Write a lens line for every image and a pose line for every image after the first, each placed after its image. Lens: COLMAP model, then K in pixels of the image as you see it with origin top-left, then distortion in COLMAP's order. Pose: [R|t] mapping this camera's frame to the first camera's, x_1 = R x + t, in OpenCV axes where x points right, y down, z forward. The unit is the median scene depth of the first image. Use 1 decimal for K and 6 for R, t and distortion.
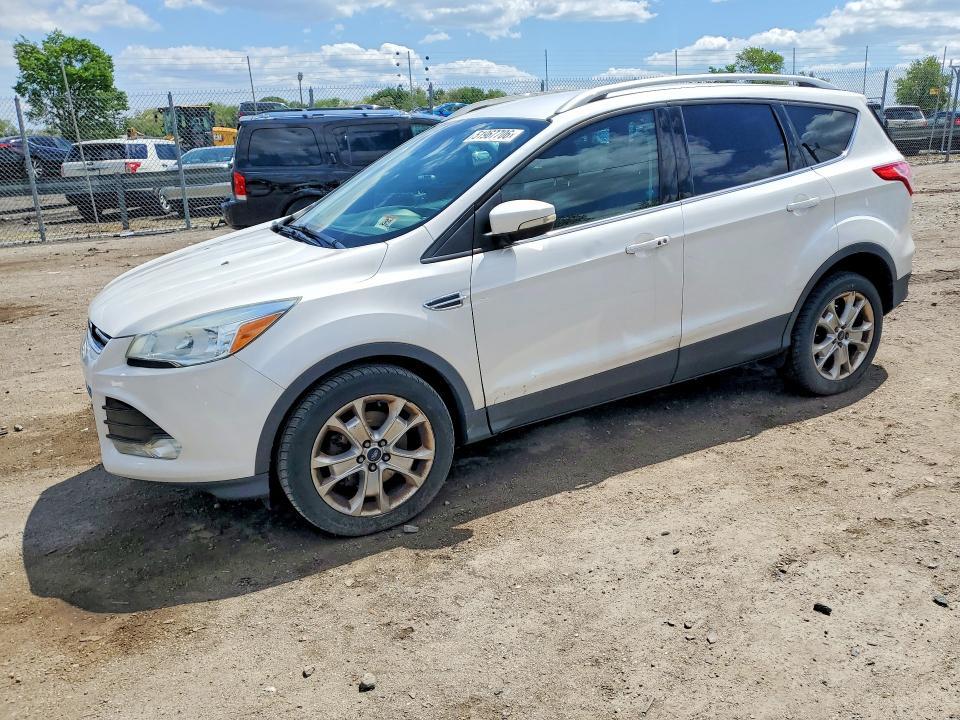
lens RADIAL K [[743.2, 0, 480.0], [0, 743.2, 360.0], [0, 0, 1]] dist [0.009206, 0.000700]
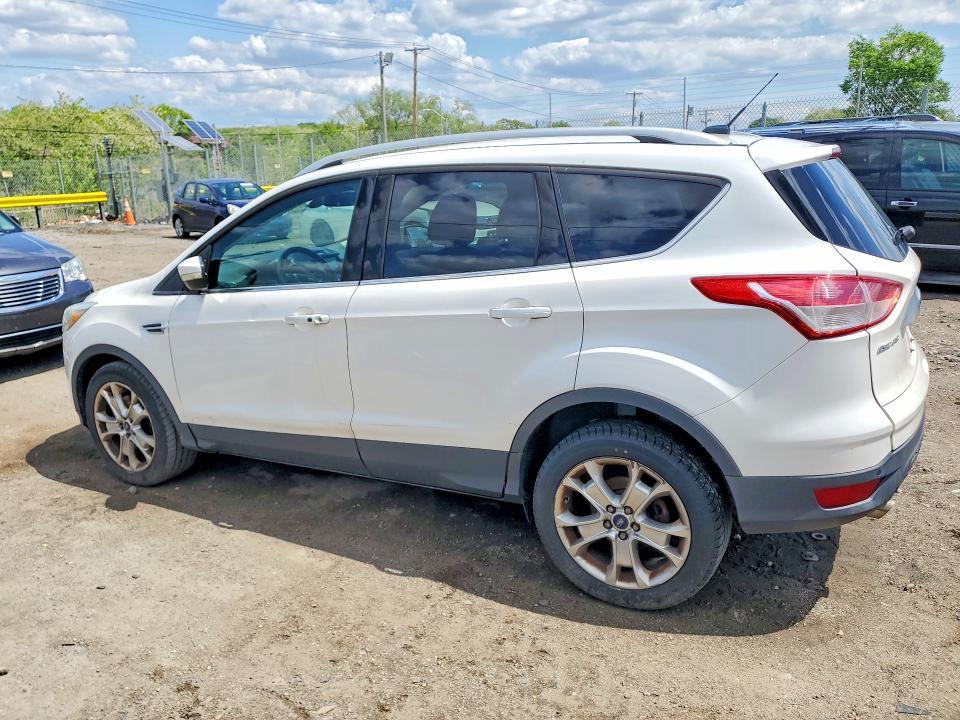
lens RADIAL K [[743.2, 0, 480.0], [0, 743.2, 360.0], [0, 0, 1]] dist [0.009206, 0.000700]
pose [[0.554549, 0.242749, -0.795957, 0.977440], [-0.236232, 0.963078, 0.129133, -0.244184], [0.797916, 0.116421, 0.591419, 0.540277]]
